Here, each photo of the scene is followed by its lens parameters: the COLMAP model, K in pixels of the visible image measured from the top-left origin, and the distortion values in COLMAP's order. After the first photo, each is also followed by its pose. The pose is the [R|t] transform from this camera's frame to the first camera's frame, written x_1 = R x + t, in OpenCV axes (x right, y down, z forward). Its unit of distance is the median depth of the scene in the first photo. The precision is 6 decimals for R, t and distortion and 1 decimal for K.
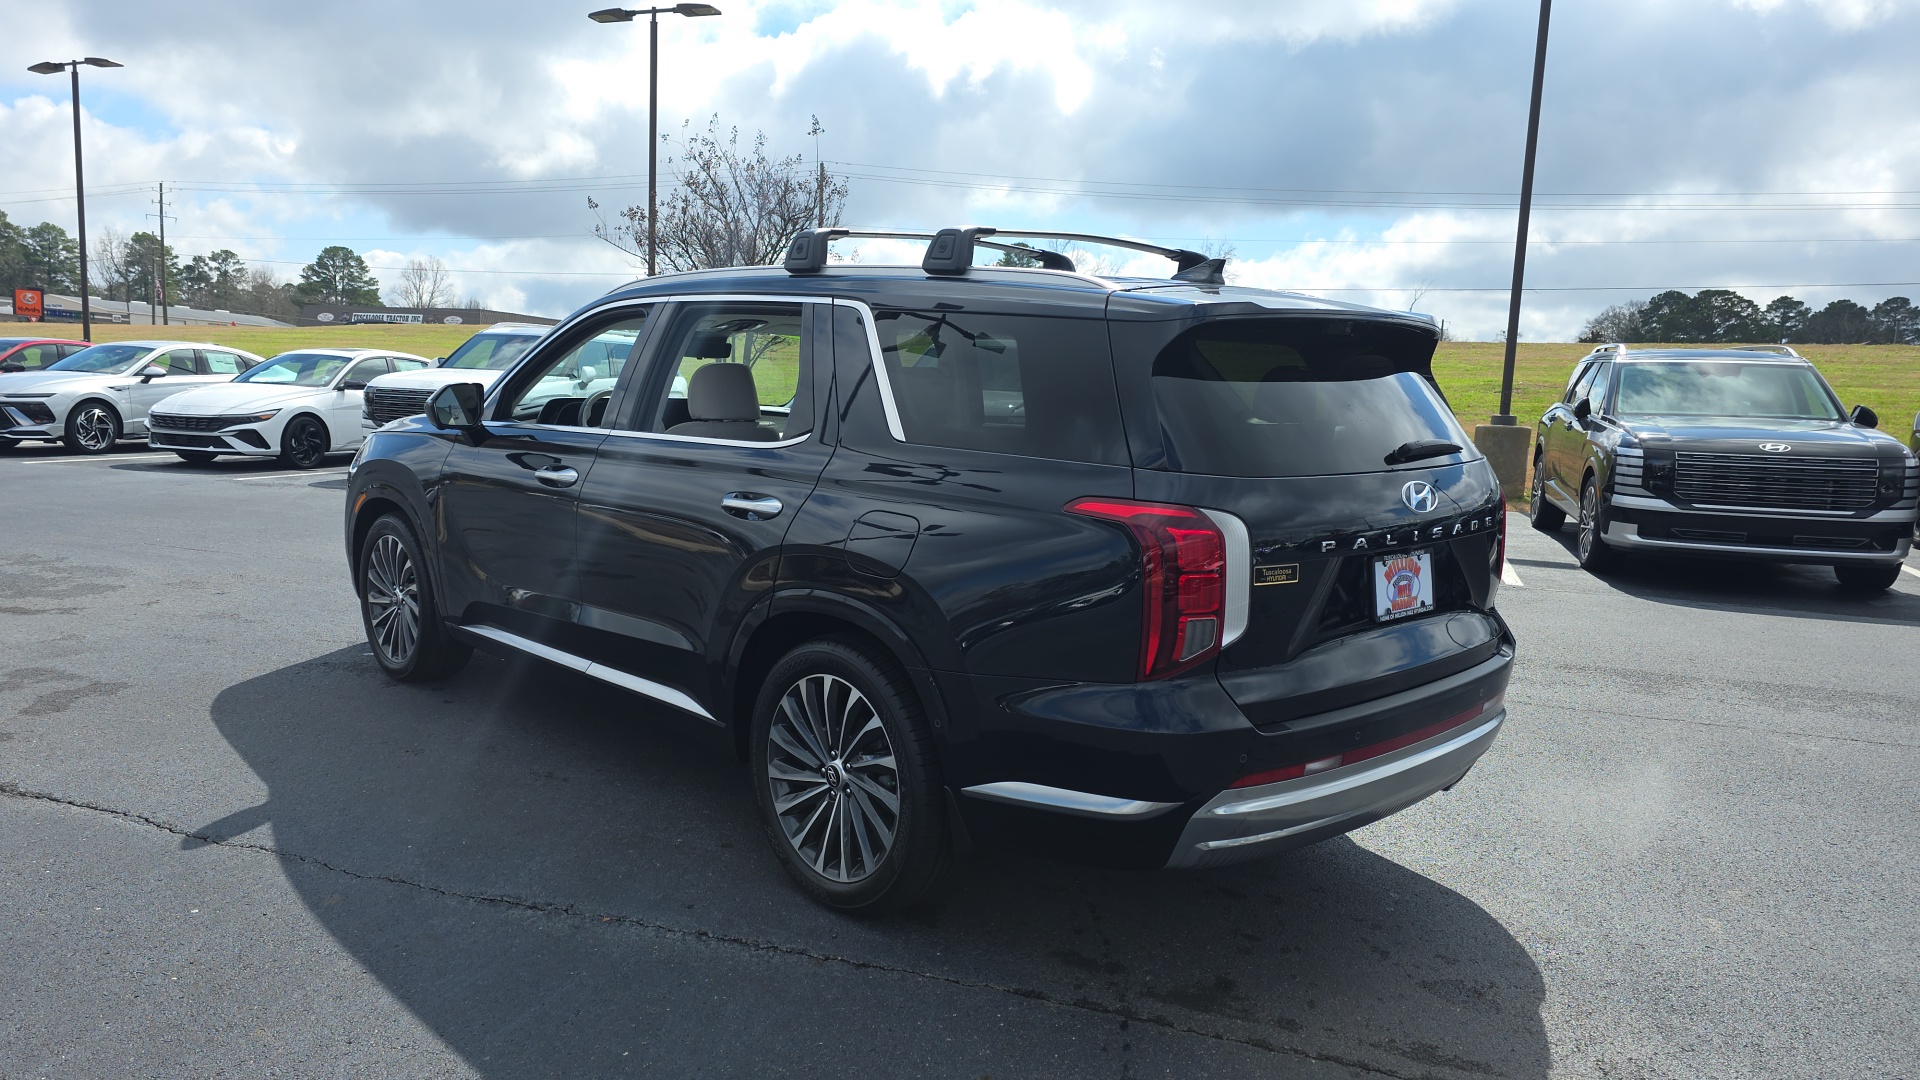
lens RADIAL K [[1301.0, 0, 948.1], [0, 1301.0, 569.7], [0, 0, 1]] dist [0.053326, -0.057549]
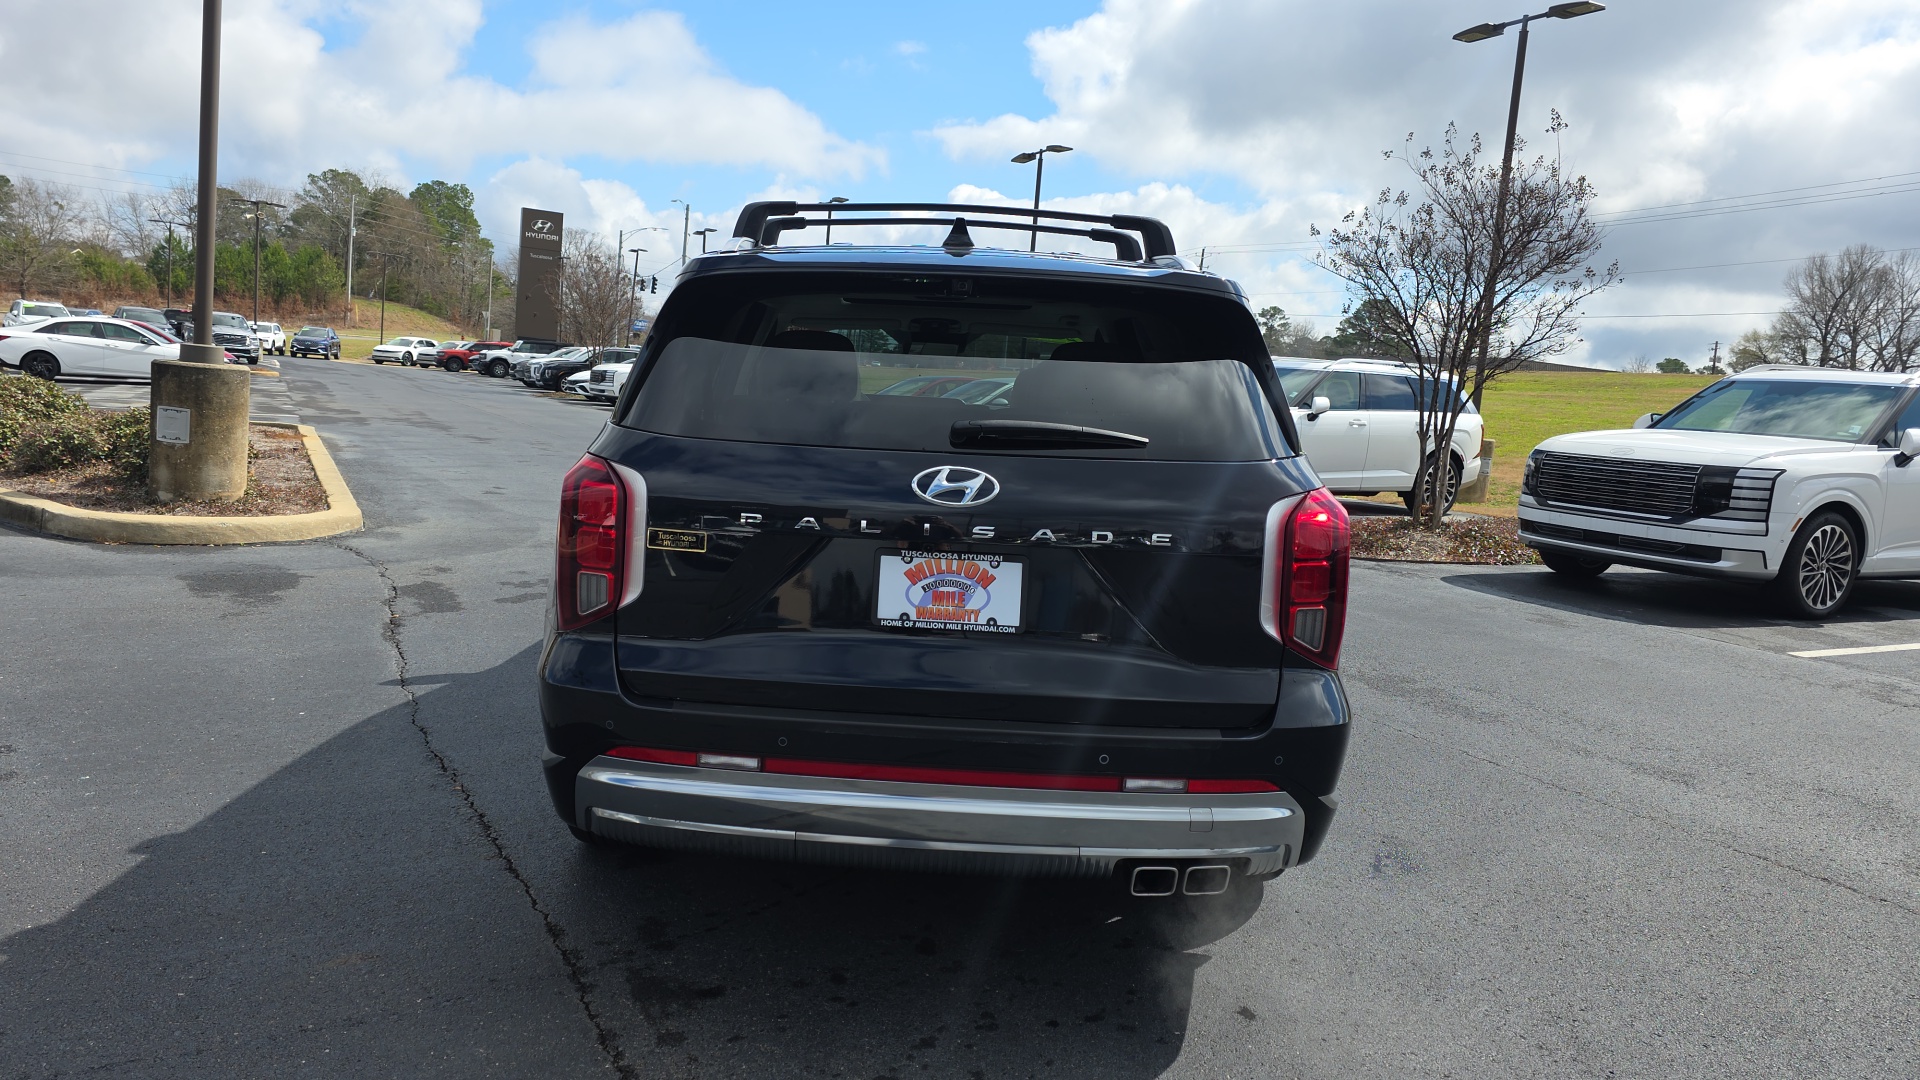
lens RADIAL K [[1326.0, 0, 865.7], [0, 1326.0, 534.6], [0, 0, 1]] dist [0.065448, -0.063334]
pose [[0.703225, 0.092141, -0.704972, 0.899104], [-0.138685, 0.990296, -0.008907, -0.009358], [0.697310, 0.104033, 0.709180, 0.368000]]
